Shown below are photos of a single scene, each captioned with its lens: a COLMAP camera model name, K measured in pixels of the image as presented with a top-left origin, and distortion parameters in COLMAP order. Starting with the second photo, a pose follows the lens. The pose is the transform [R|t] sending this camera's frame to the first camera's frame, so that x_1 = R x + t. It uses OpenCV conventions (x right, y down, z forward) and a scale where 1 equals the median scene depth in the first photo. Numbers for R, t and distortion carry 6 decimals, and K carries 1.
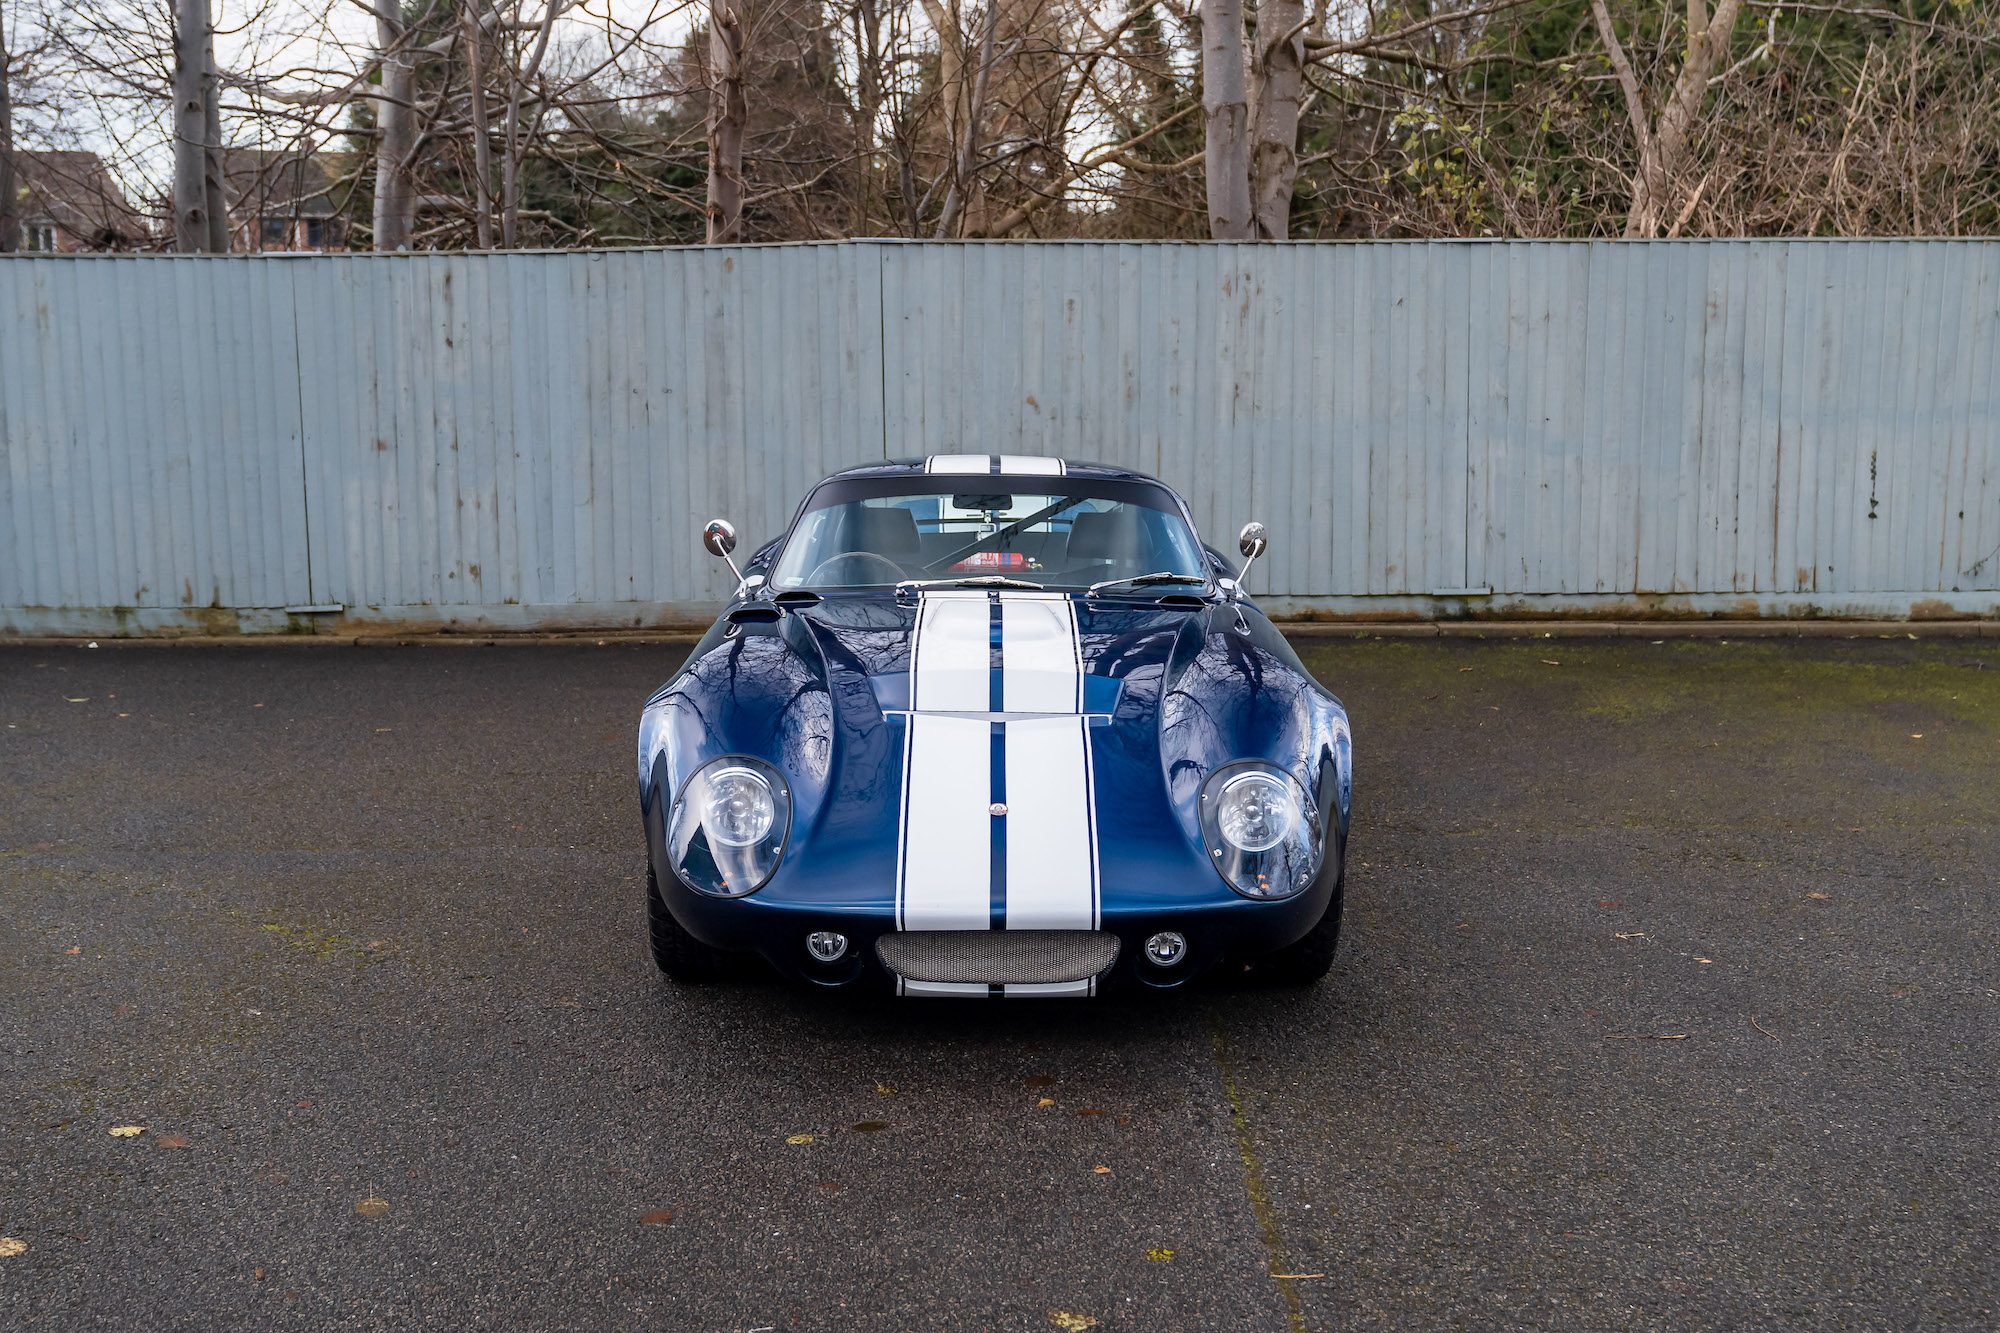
lens RADIAL K [[2296.0, 0, 1033.9], [0, 2296.0, 618.8], [0, 0, 1]] dist [0.022373, 0.000000]
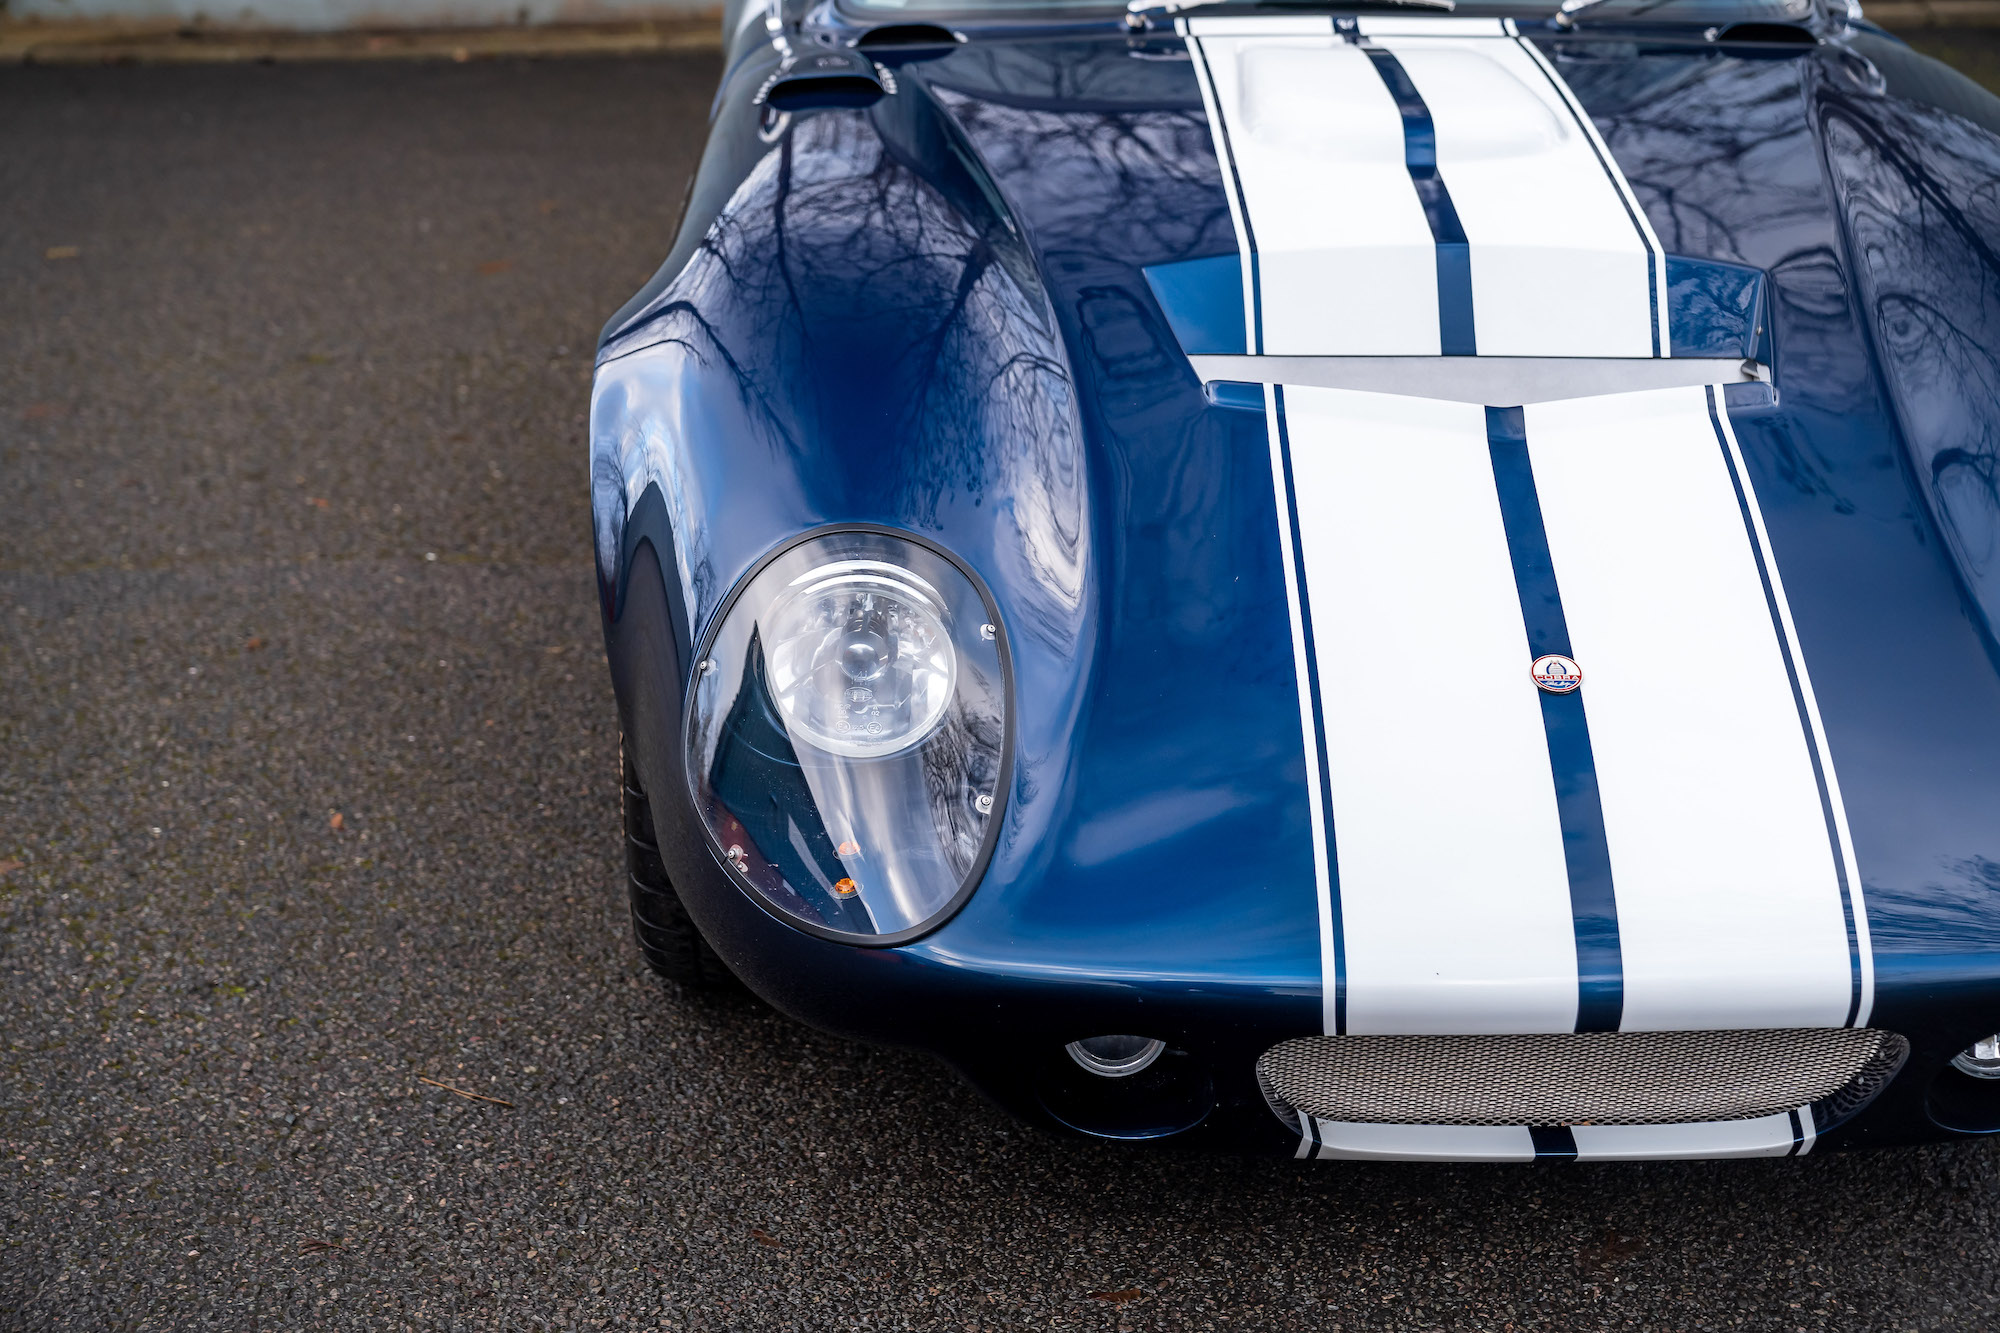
lens RADIAL K [[3039.1, 0, 985.3], [0, 3039.1, 614.0], [0, 0, 1]] dist [0.074606, 0.000000]
pose [[0.999841, -0.003135, -0.017582, -0.081061], [0.006826, 0.976815, 0.213975, -0.027386], [0.016504, -0.214061, 0.976681, 0.413353]]
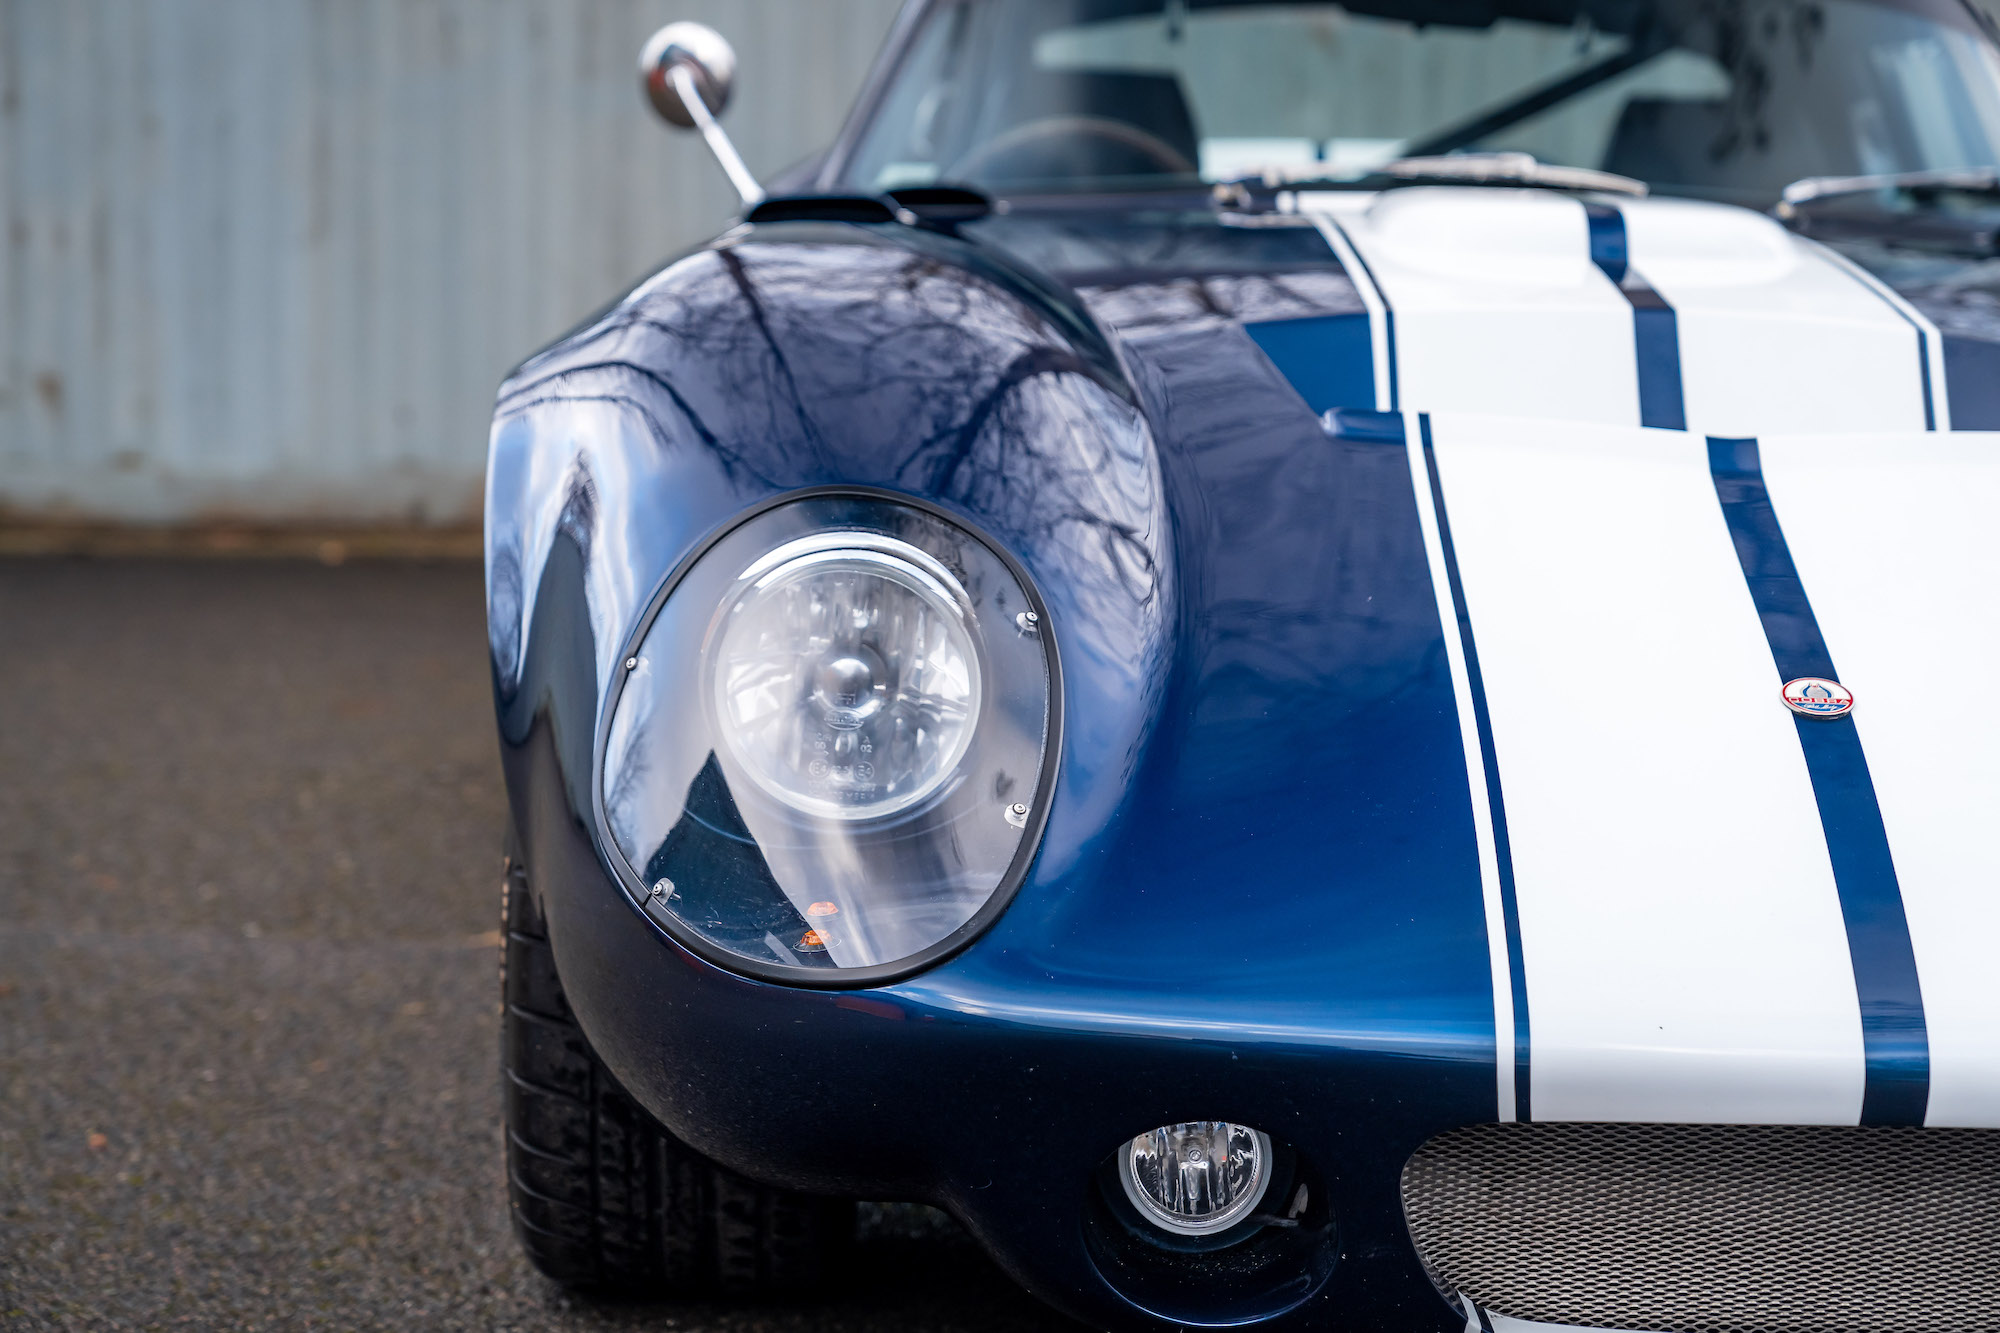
lens RADIAL K [[3974.4, 0, 996.6], [0, 3974.4, 651.9], [0, 0, 1]] dist [0.058716, 0.000000]
pose [[0.999600, 0.022233, -0.017485, -0.084135], [-0.022561, 0.999570, -0.018747, 0.071715], [0.017061, 0.019134, 0.999671, 0.426424]]
